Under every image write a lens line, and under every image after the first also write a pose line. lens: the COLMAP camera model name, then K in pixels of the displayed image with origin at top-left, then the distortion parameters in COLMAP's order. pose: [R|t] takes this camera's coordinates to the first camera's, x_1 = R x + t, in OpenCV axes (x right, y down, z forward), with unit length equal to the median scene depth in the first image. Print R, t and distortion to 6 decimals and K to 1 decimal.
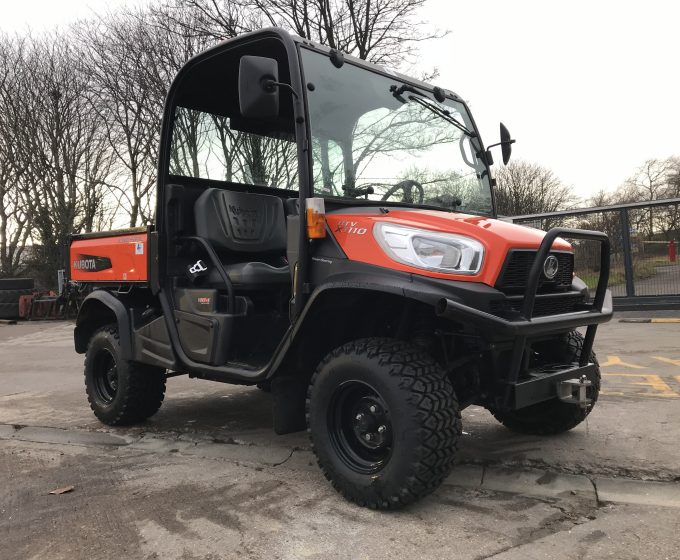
lens RADIAL K [[604.9, 0, 340.0], [0, 604.9, 280.0], [0, 0, 1]] dist [0.018382, 0.015284]
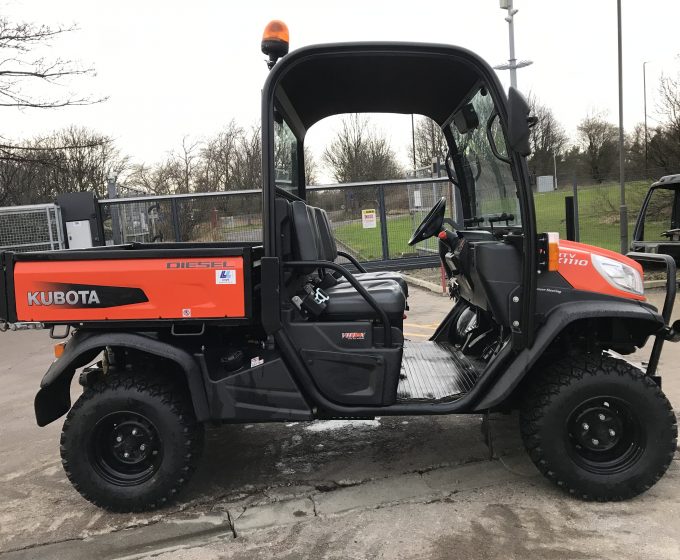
lens RADIAL K [[604.9, 0, 340.0], [0, 604.9, 280.0], [0, 0, 1]] dist [0.018382, 0.015284]
pose [[0.760705, -0.063843, 0.645950, -0.730721], [0.028794, 0.997491, 0.064679, -0.095149], [-0.648459, -0.030603, 0.760635, 0.309731]]
